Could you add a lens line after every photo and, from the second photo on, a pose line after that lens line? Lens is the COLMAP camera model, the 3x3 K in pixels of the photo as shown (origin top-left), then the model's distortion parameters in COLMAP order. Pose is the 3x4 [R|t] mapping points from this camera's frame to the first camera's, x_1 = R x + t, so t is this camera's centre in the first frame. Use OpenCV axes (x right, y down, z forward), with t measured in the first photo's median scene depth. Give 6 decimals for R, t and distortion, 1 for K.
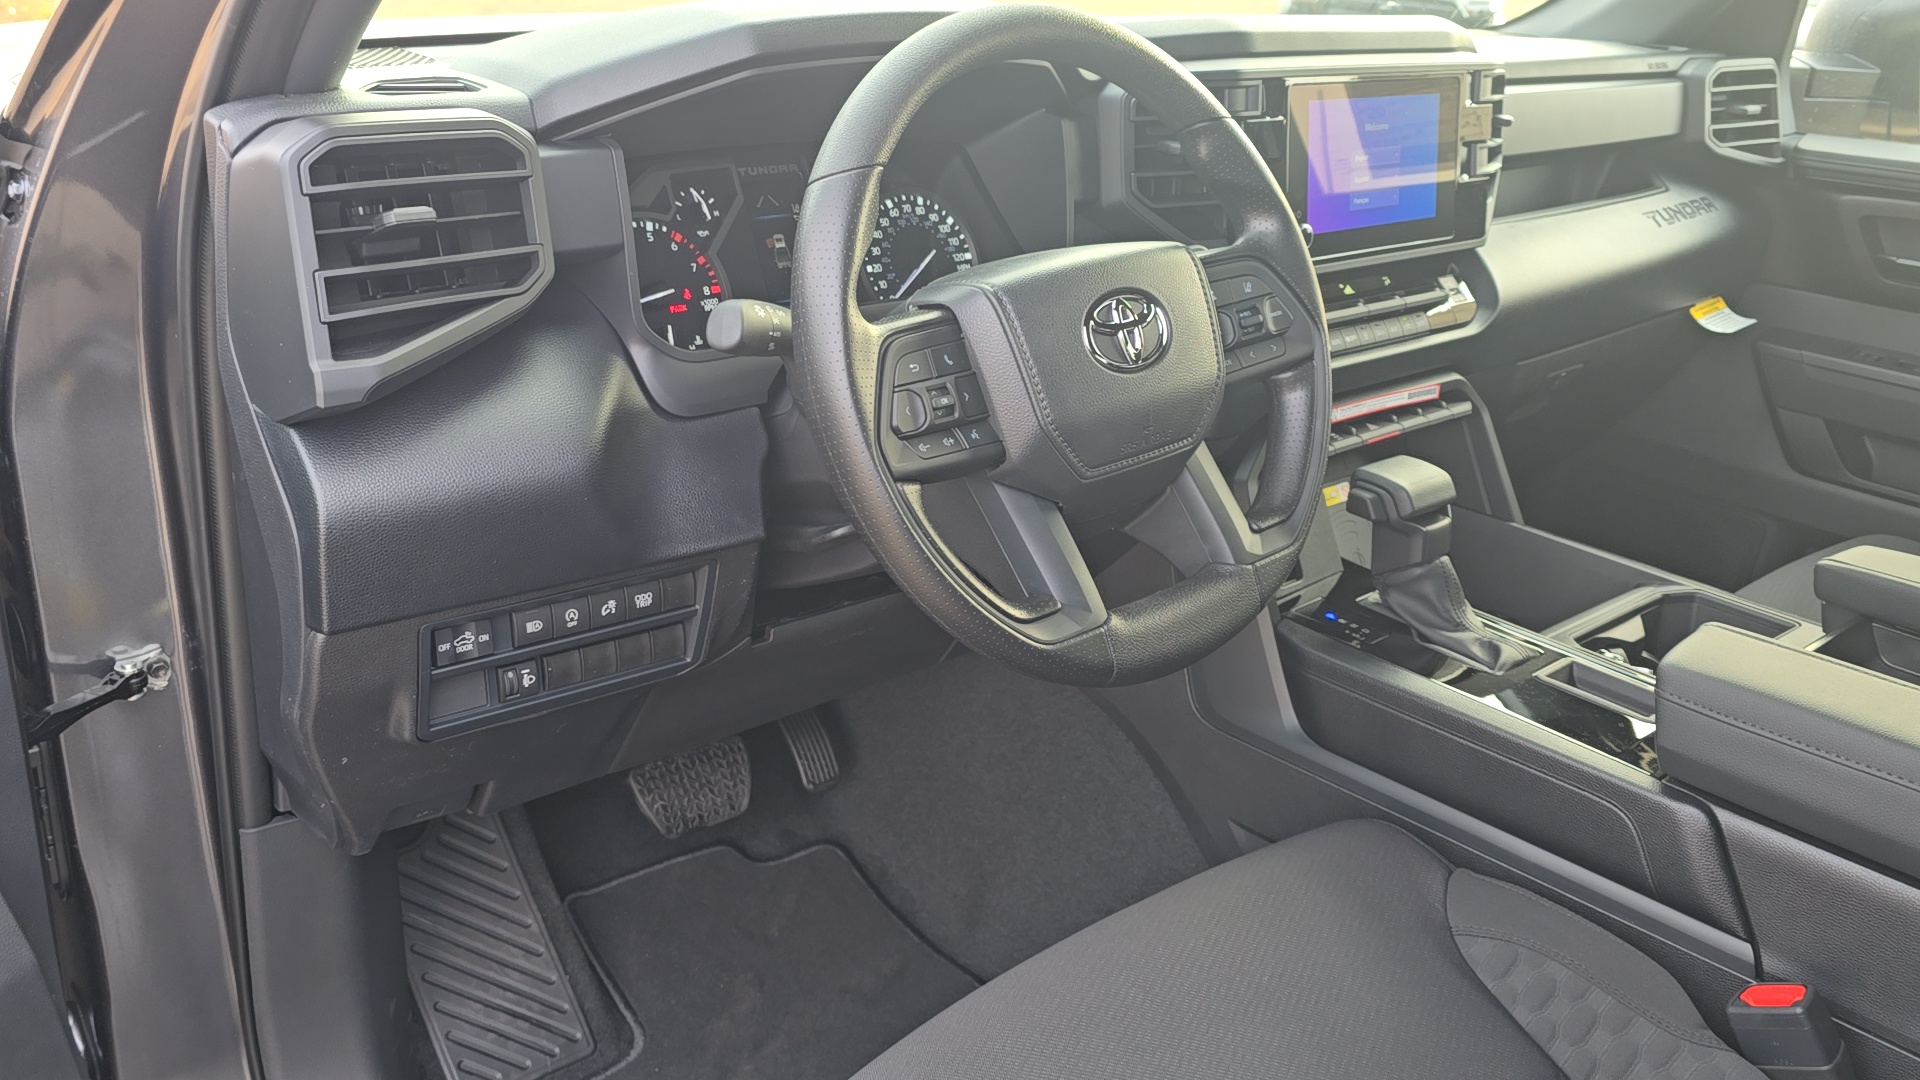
lens RADIAL K [[1622.2, 0, 961.1], [0, 1622.2, 530.0], [0, 0, 1]] dist [-0.000201, 0.001914]
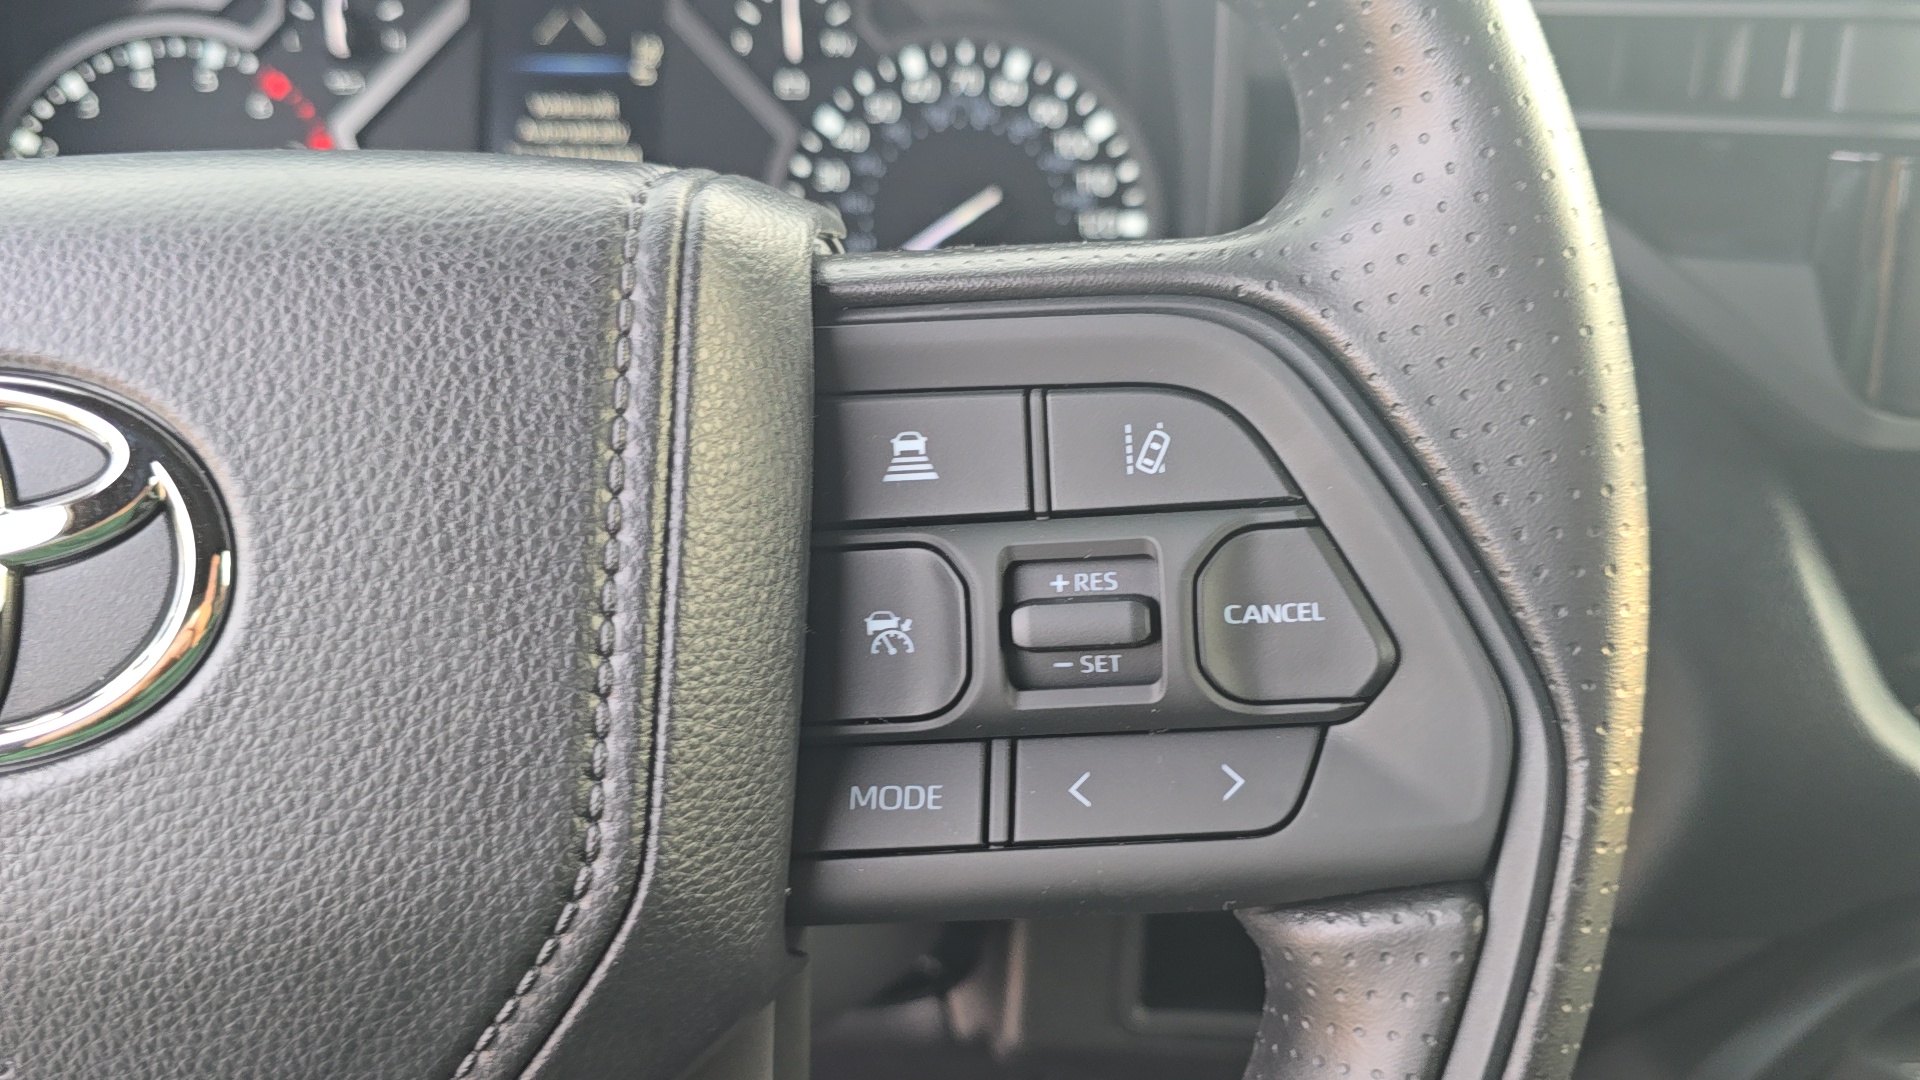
lens RADIAL K [[1622.2, 0, 961.1], [0, 1622.2, 530.0], [0, 0, 1]] dist [-0.000201, 0.001914]
pose [[0.742799, 0.216054, -0.633696, 0.249614], [-0.213912, 0.973476, 0.081158, -0.133806], [0.634422, 0.075271, 0.769314, 0.757601]]
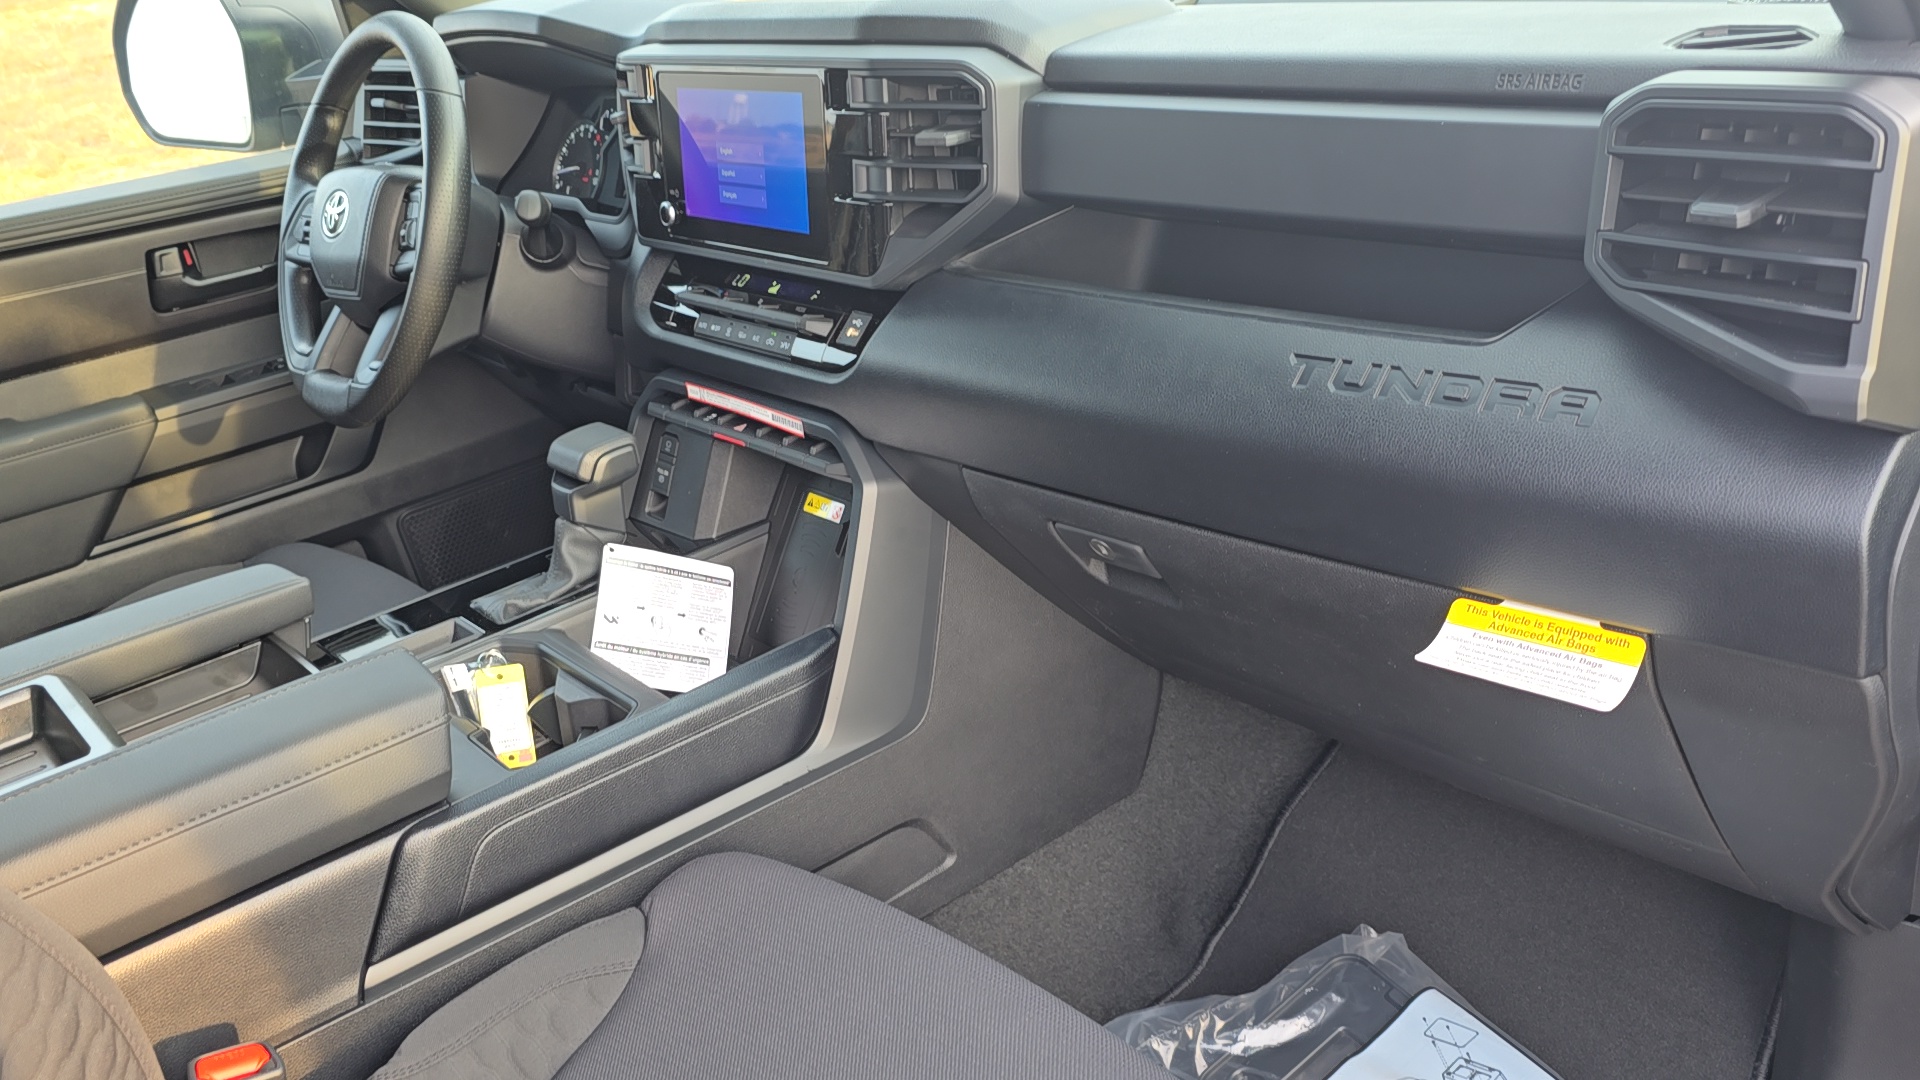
lens RADIAL K [[1630.3, 0, 960.0], [0, 1630.3, 540.0], [0, 0, 1]] dist [-0.014012, 0.003196]
pose [[-0.043609, 0.349911, -0.935767, 1.408733], [-0.228344, 0.908374, 0.350309, -0.445984], [0.972603, 0.228954, 0.040287, 1.310633]]
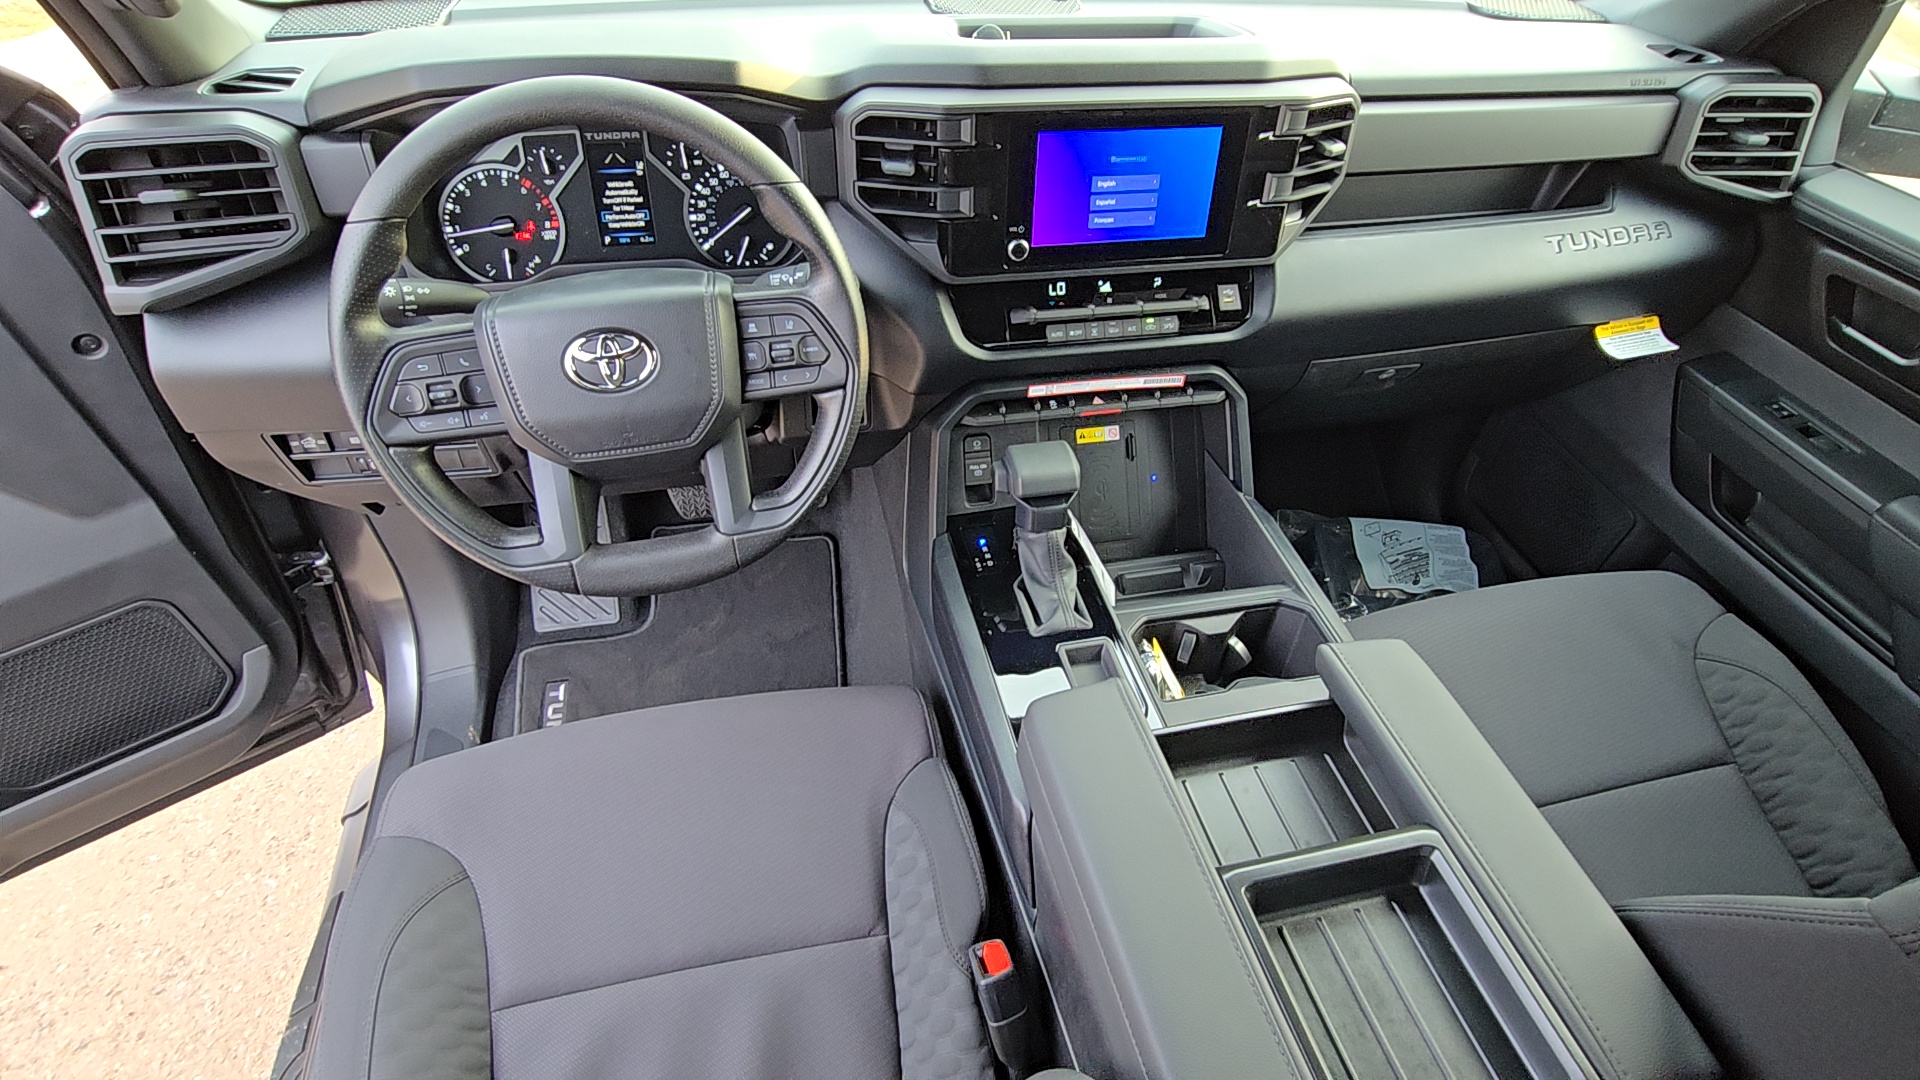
lens RADIAL K [[979.5, 0, 963.4], [0, 979.5, 537.8], [0, 0, 1]] dist [0.006401, -0.000322]
pose [[0.877856, 0.316449, -0.359485, 0.556139], [-0.176455, 0.911514, 0.371492, -0.274444], [0.445233, -0.262684, 0.856017, 0.326925]]
